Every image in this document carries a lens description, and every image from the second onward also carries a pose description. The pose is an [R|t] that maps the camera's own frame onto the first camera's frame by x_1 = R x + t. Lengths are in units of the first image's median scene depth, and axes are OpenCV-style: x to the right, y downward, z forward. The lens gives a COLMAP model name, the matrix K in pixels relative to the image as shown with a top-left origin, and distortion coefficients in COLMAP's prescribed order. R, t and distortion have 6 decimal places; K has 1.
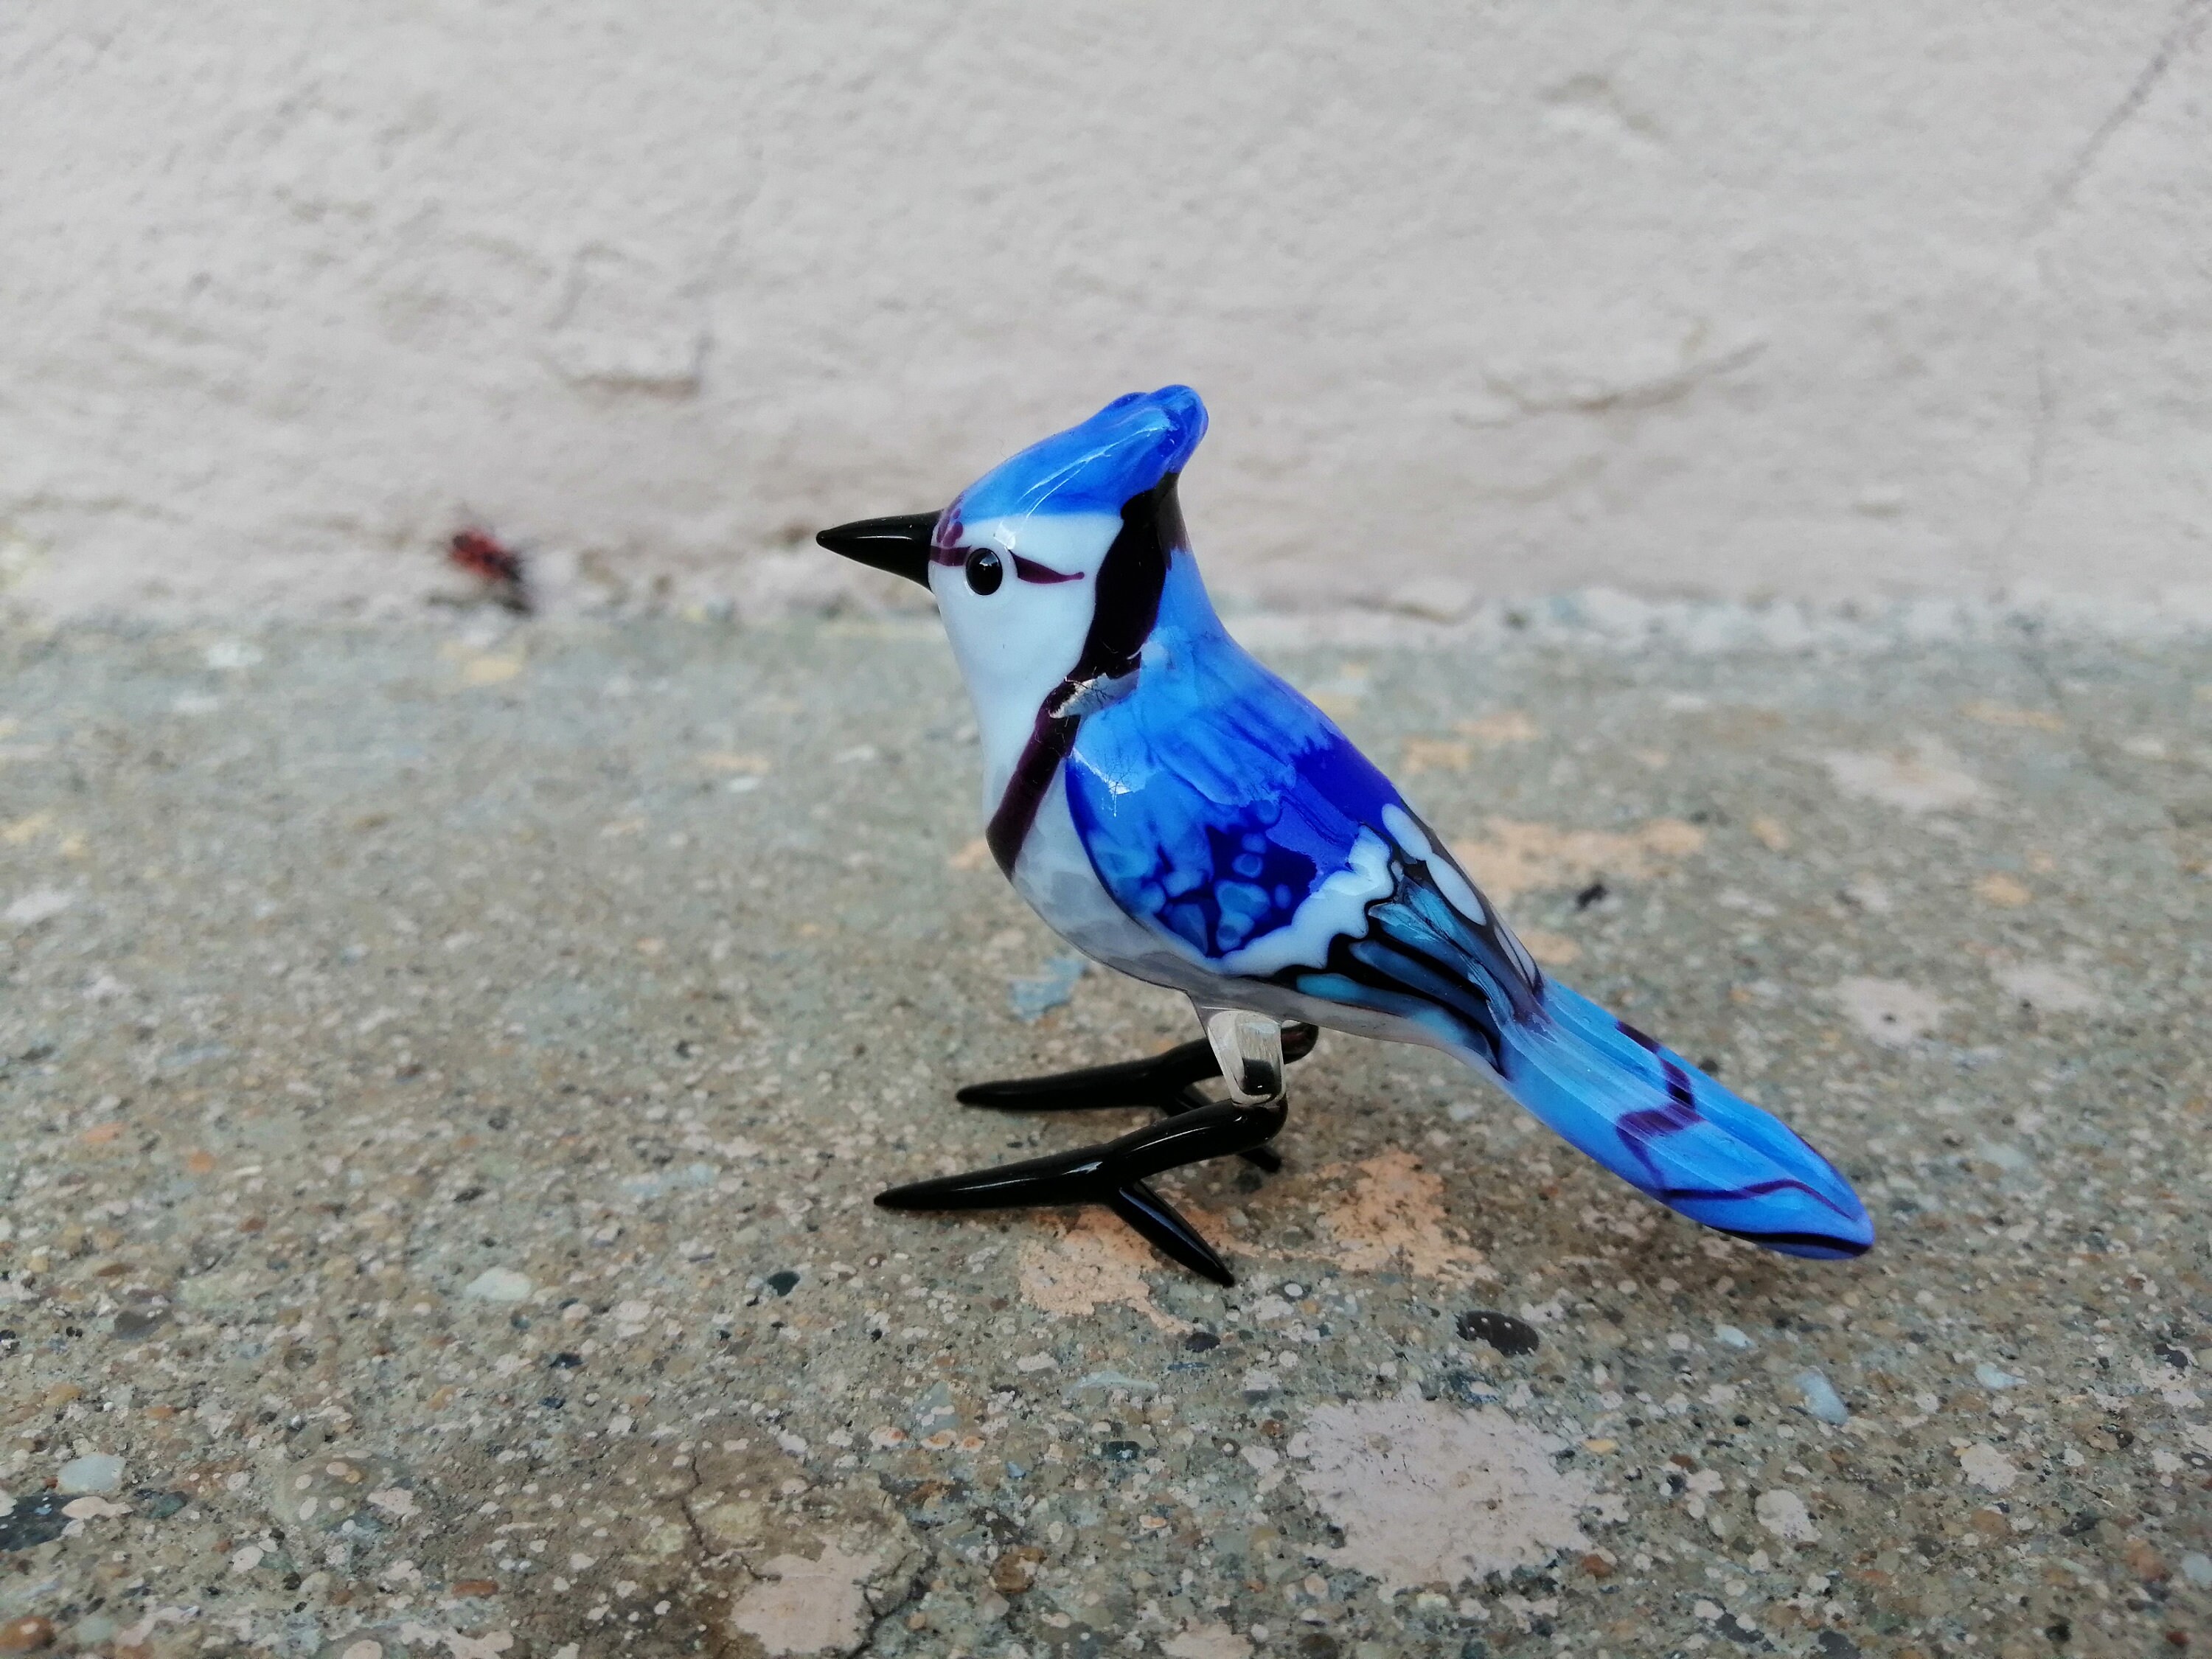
lens RADIAL K [[1821.5, 0, 1107.1], [0, 1821.5, 839.8], [0, 0, 1]] dist [0.005256, -0.086749]
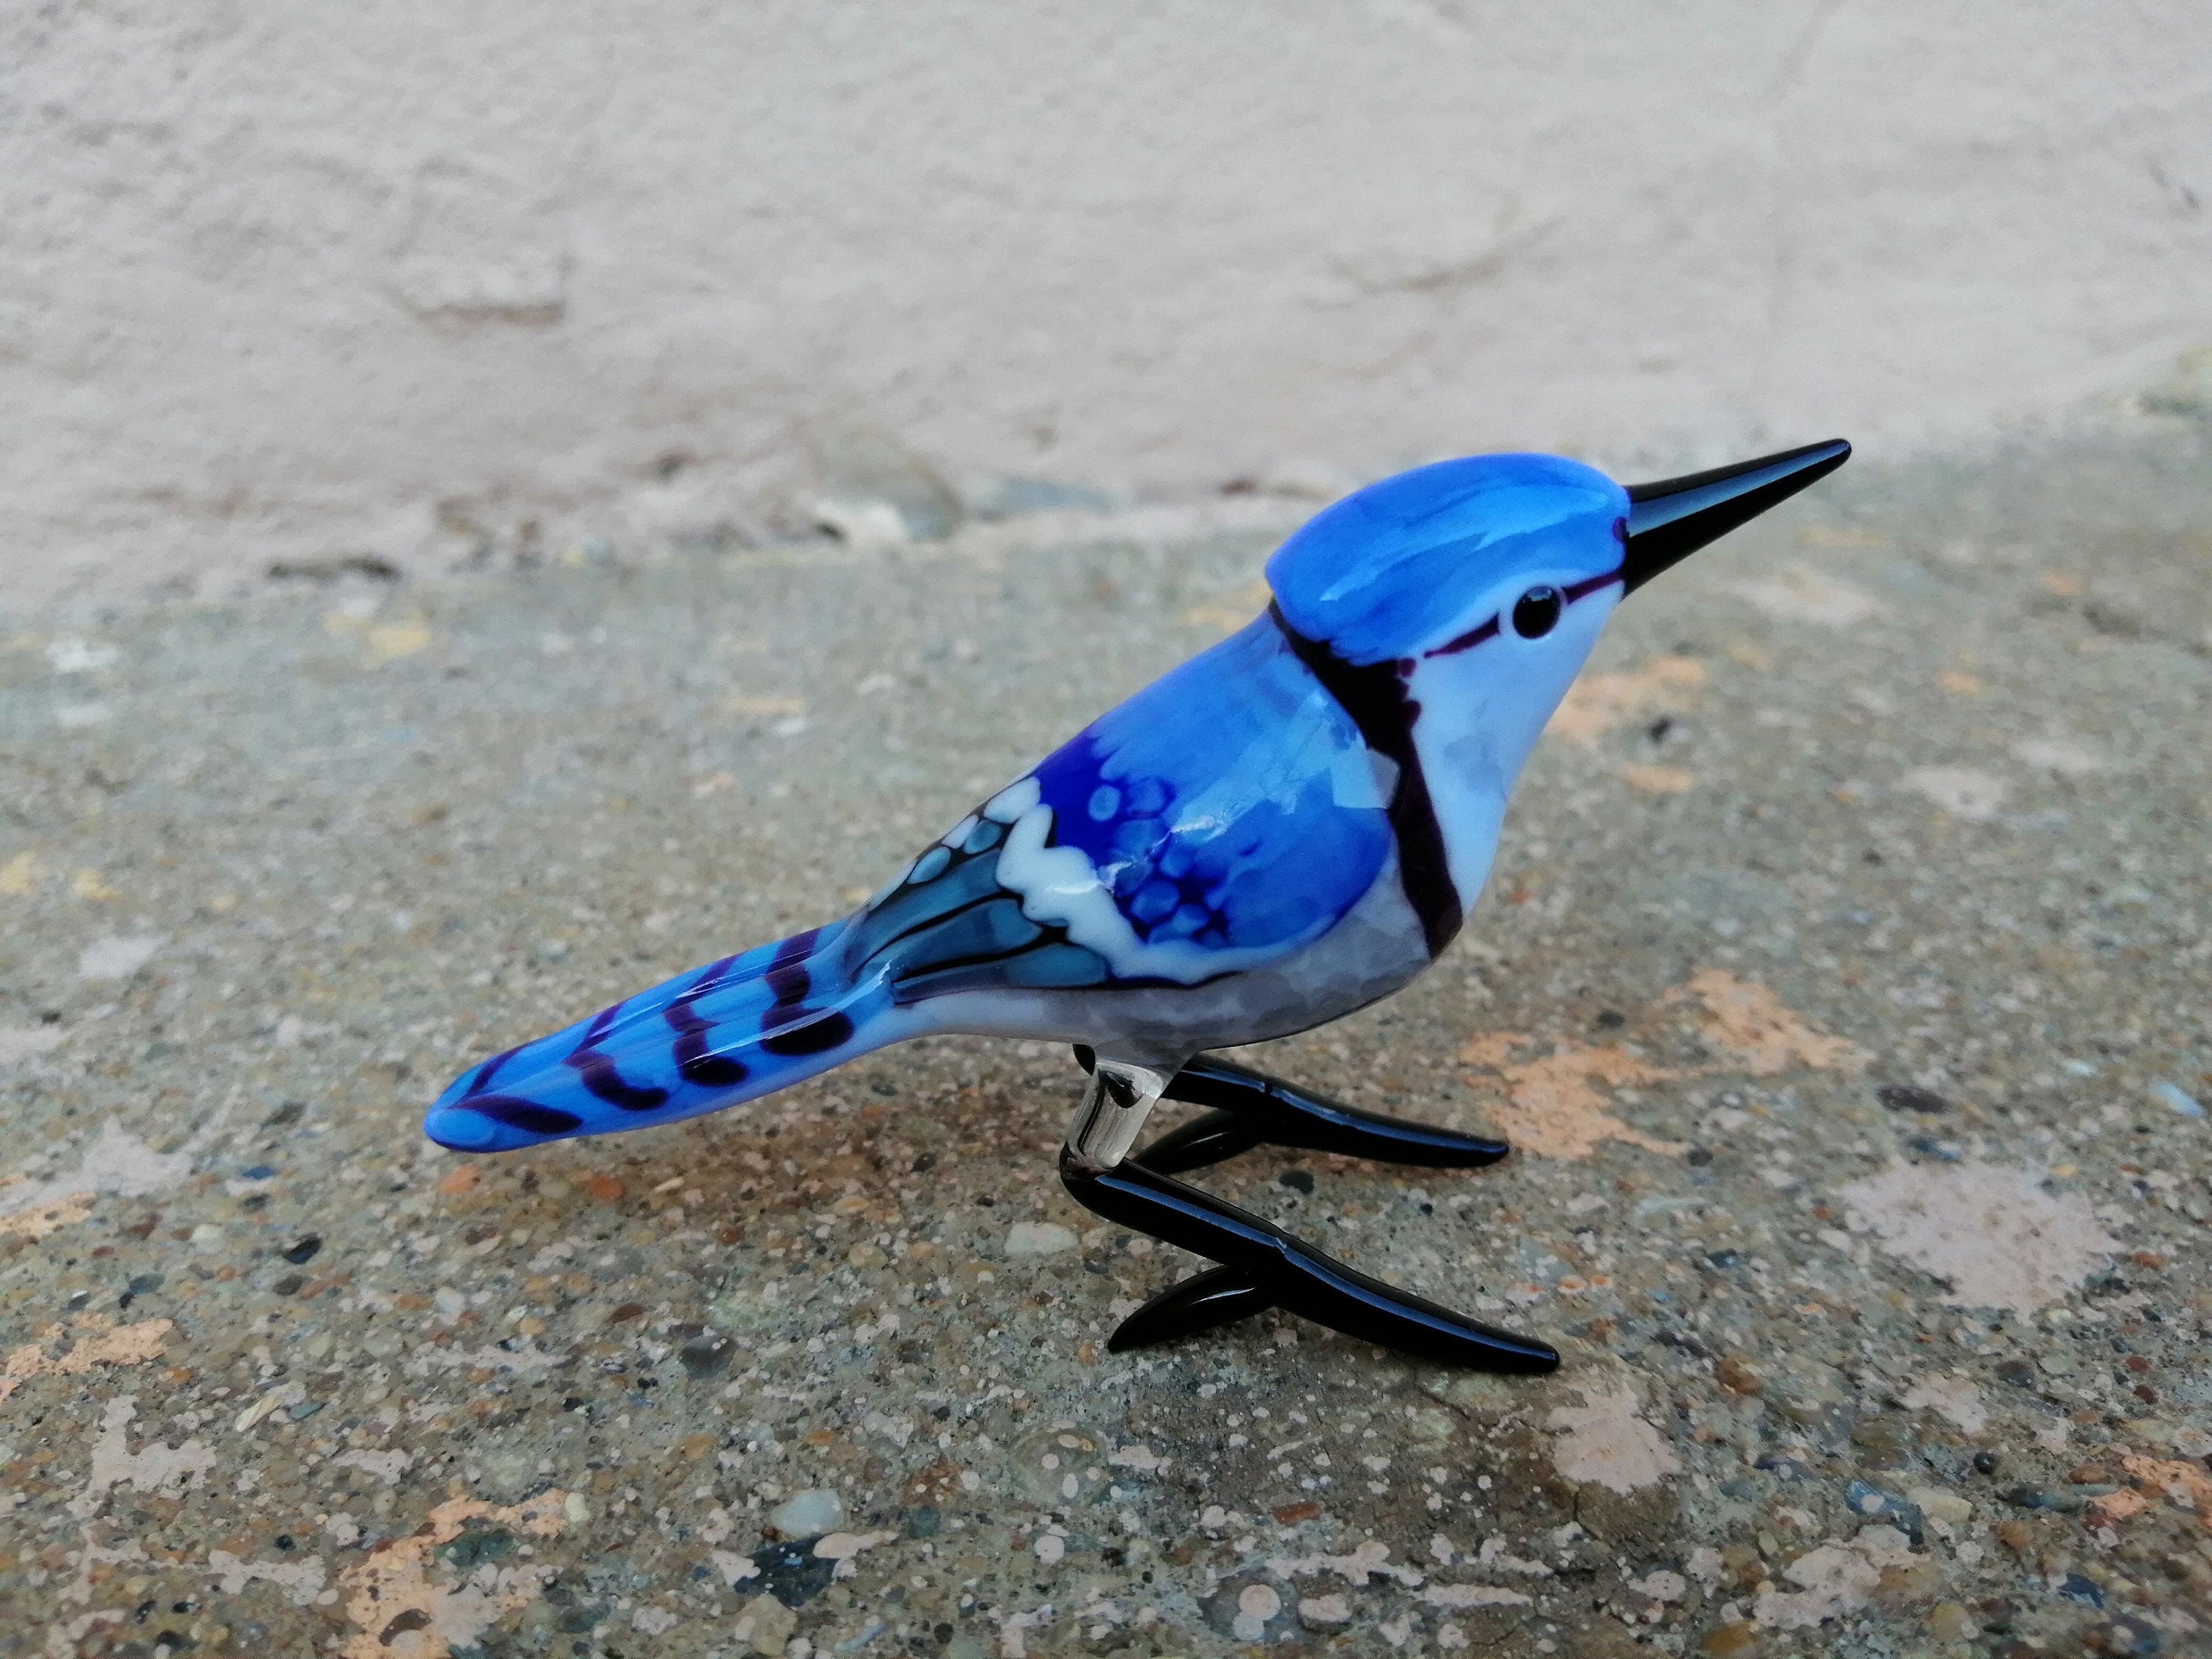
lens RADIAL K [[1821.5, 0, 1107.1], [0, 1821.5, 839.8], [0, 0, 1]] dist [0.005256, -0.086749]
pose [[0.949307, -0.137135, 0.282859, -0.264577], [0.121891, 0.990008, 0.070896, -0.015652], [-0.289755, -0.032824, 0.956538, 0.030014]]
